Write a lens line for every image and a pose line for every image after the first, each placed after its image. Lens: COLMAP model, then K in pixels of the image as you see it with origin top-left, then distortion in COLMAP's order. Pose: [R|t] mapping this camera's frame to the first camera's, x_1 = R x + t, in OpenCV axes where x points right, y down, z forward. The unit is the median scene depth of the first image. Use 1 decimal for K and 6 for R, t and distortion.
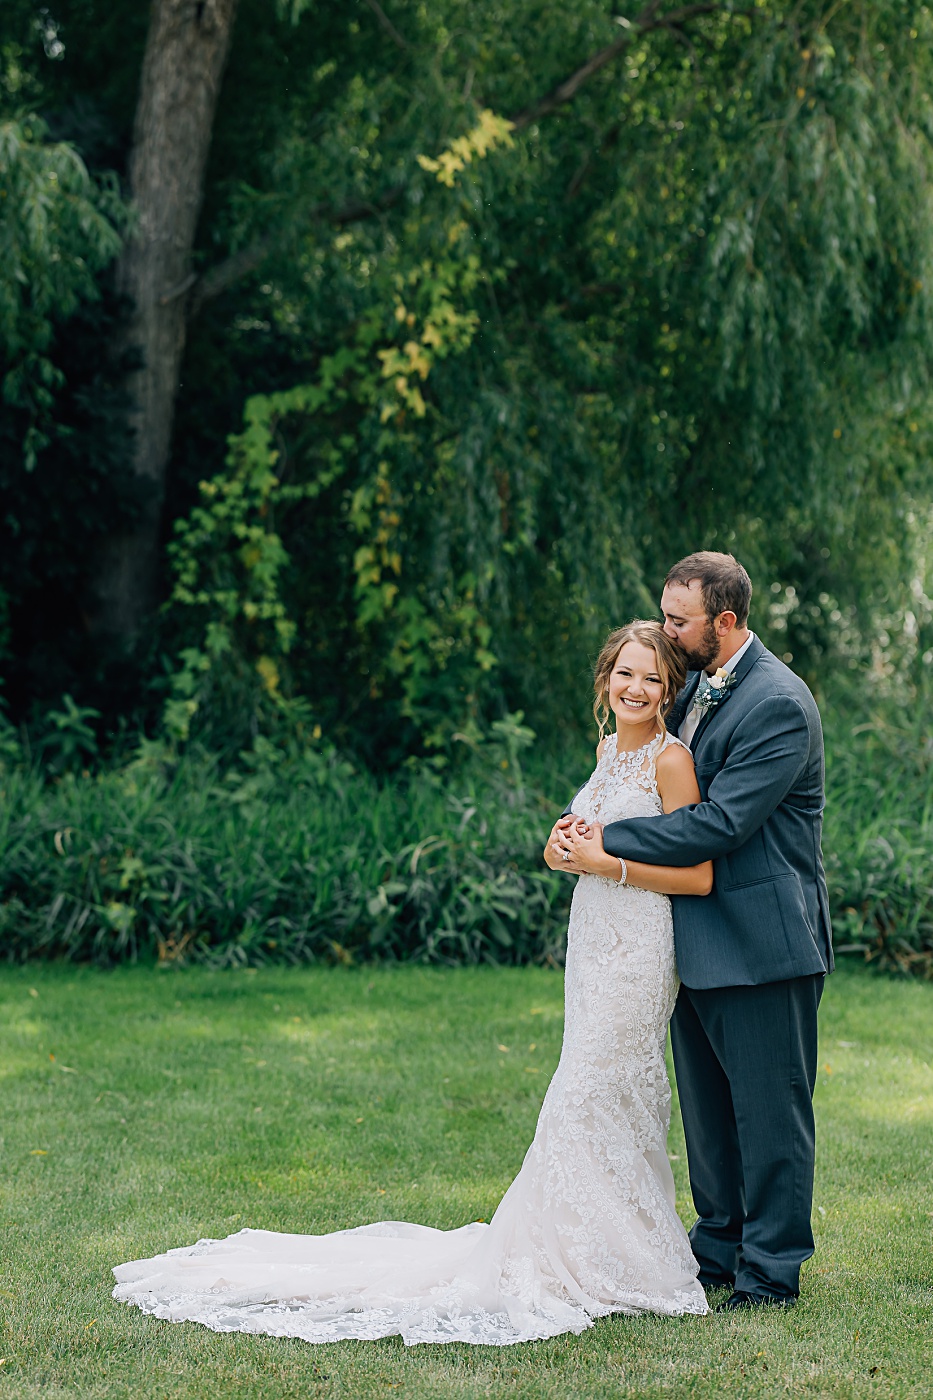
lens RADIAL K [[3844.3, 0, 466.5], [0, 3844.3, 700.0], [0, 0, 1]] dist [-0.109930, 0.792665]
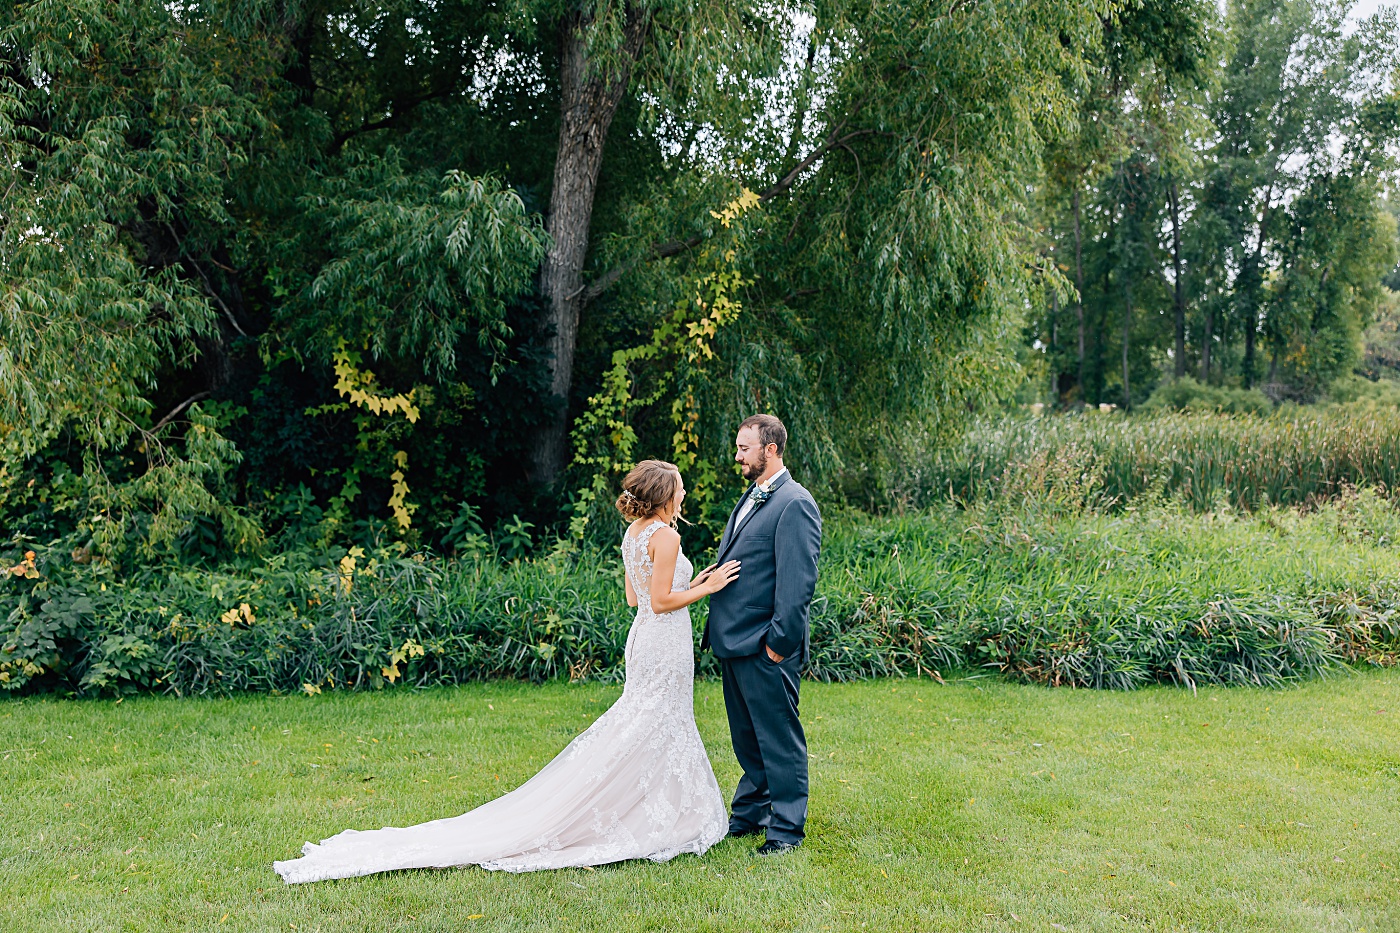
lens RADIAL K [[1488.0, 0, 706.0], [0, 1488.0, 487.9], [0, 0, 1]] dist [-0.006106, 0.022515]
pose [[0.999802, -0.010279, 0.017066, -0.026586], [0.010600, 0.999766, -0.018839, 0.000169], [-0.016869, 0.019016, 0.999677, 0.300293]]
